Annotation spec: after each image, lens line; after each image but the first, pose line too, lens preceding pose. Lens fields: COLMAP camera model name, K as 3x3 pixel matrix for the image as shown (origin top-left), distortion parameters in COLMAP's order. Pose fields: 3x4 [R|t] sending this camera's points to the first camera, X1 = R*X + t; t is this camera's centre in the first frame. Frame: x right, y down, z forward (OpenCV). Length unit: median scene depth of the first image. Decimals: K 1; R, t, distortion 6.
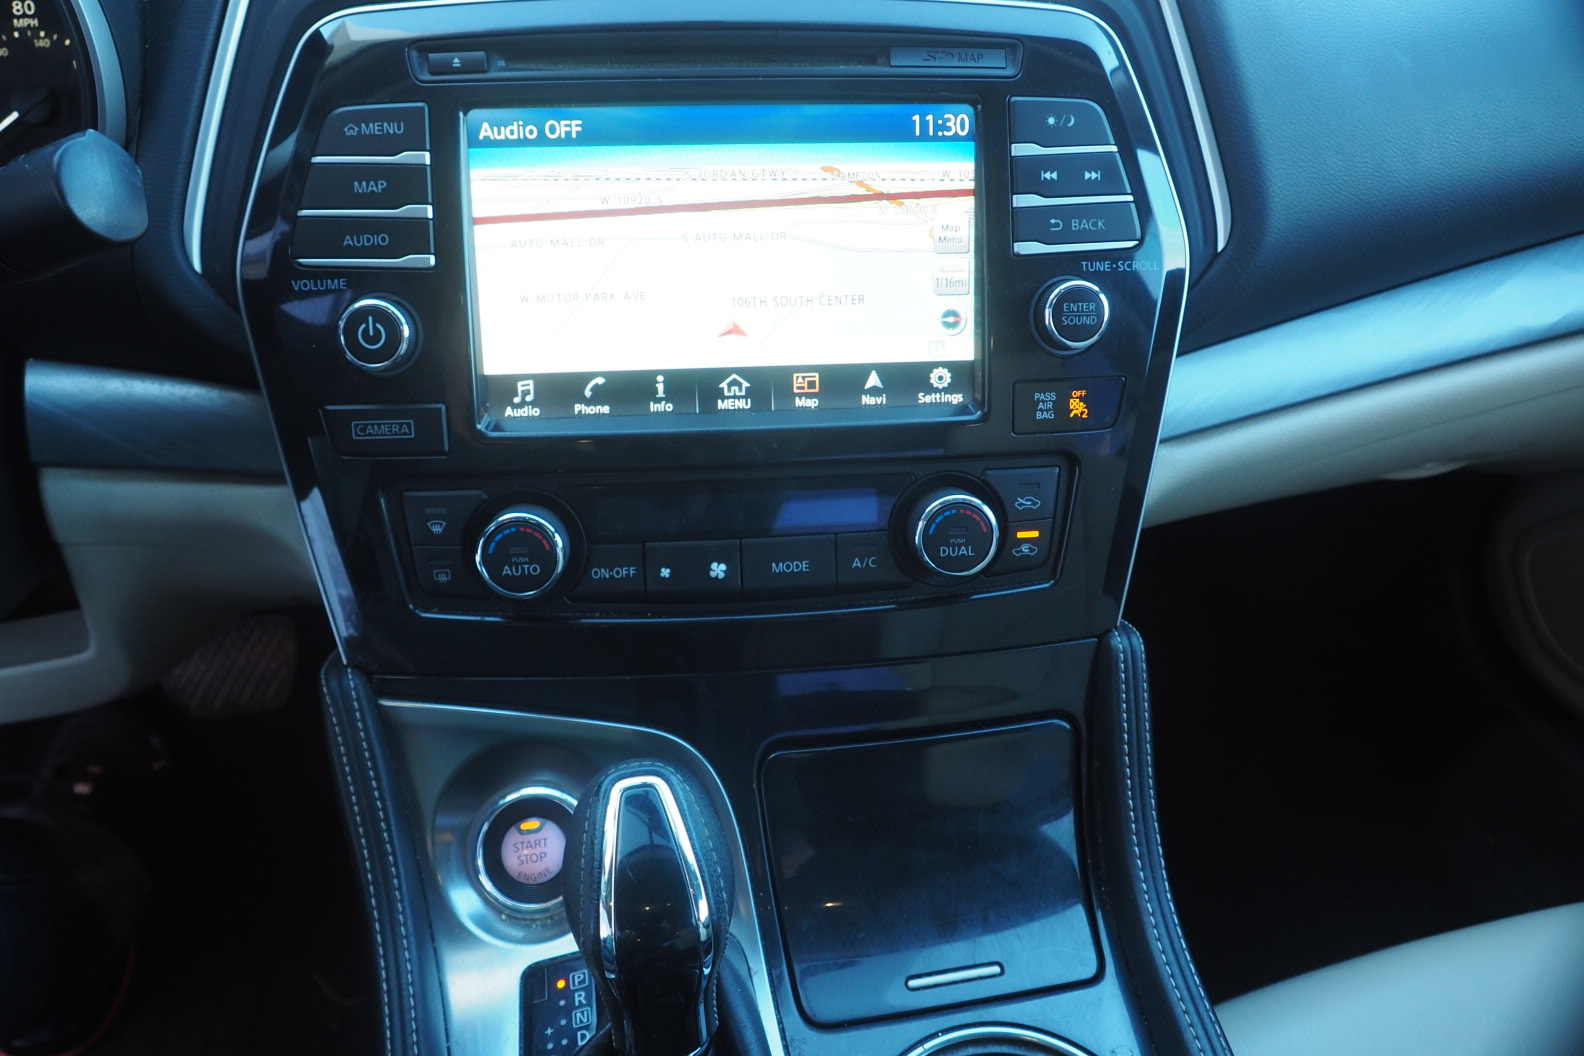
lens RADIAL K [[1111.9, 0, 792.0], [0, 1111.9, 528.0], [0, 0, 1]] dist [-0.043895, 0.001456]
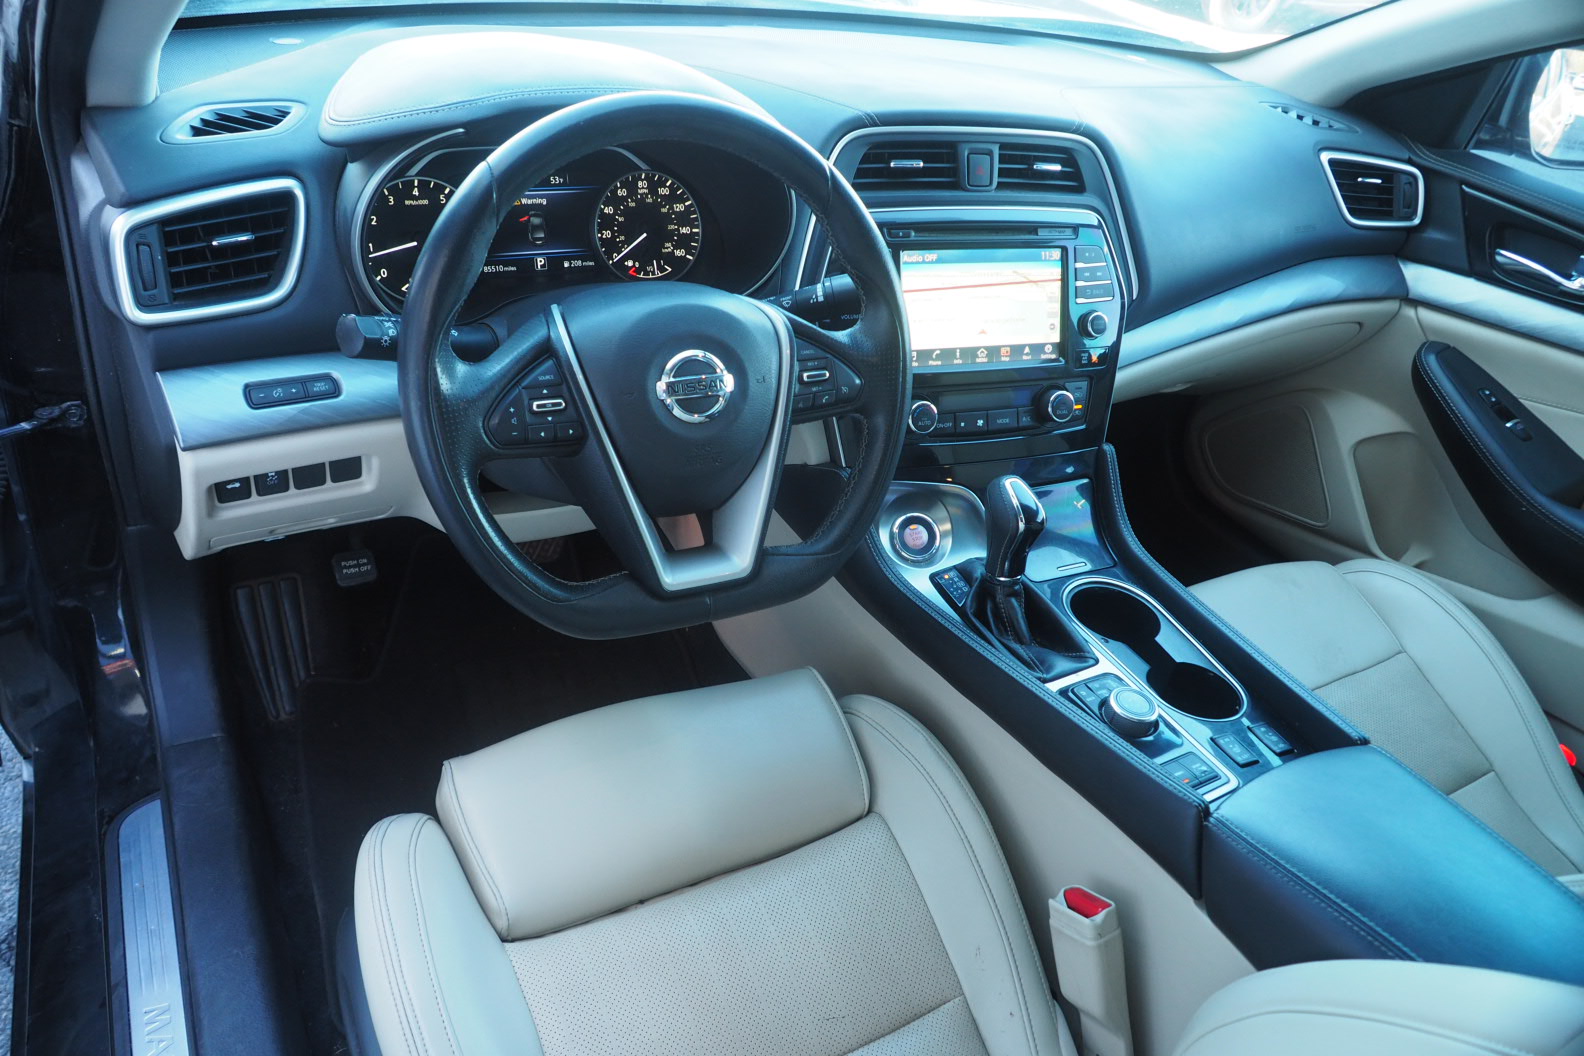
lens RADIAL K [[1111.9, 0, 792.0], [0, 1111.9, 528.0], [0, 0, 1]] dist [-0.043895, 0.001456]
pose [[0.956327, -0.065880, 0.284780, -1.263566], [0.059779, 0.997759, 0.030071, 0.181450], [-0.286122, -0.011734, 0.958121, -1.405491]]
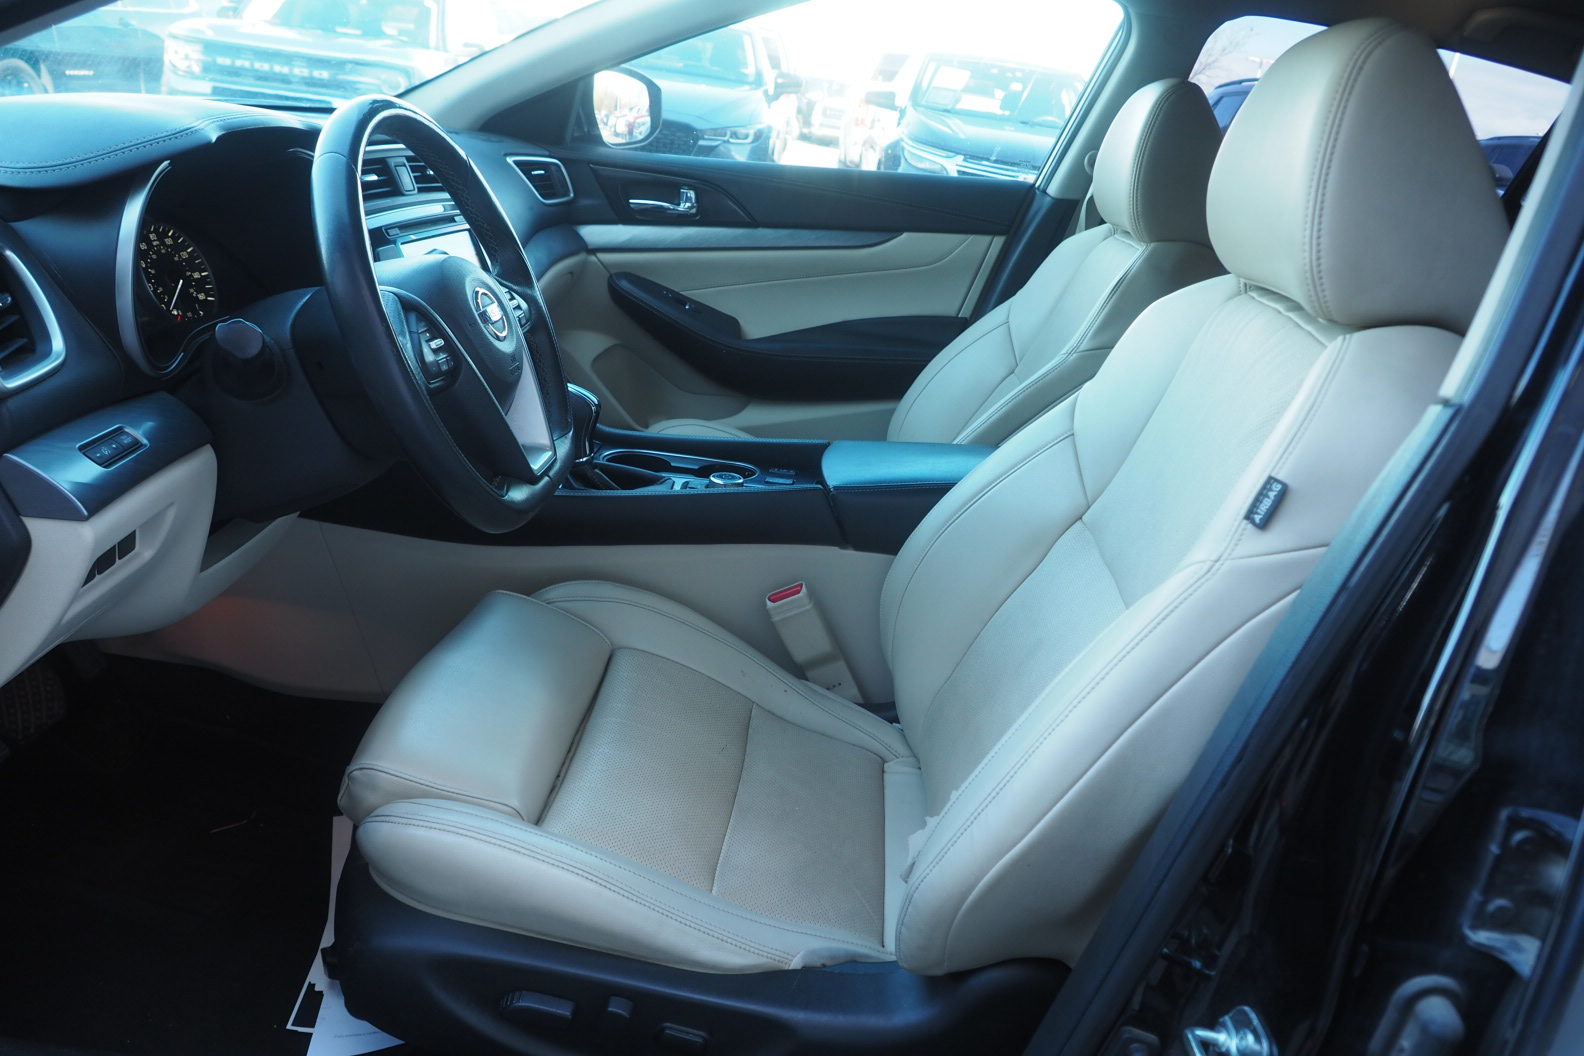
lens RADIAL K [[1111.9, 0, 792.0], [0, 1111.9, 528.0], [0, 0, 1]] dist [-0.043895, 0.001456]
pose [[0.265753, -0.335524, 0.903769, -2.944891], [0.448932, 0.872699, 0.191981, 0.219221], [-0.853132, 0.354712, 0.382550, -0.857434]]
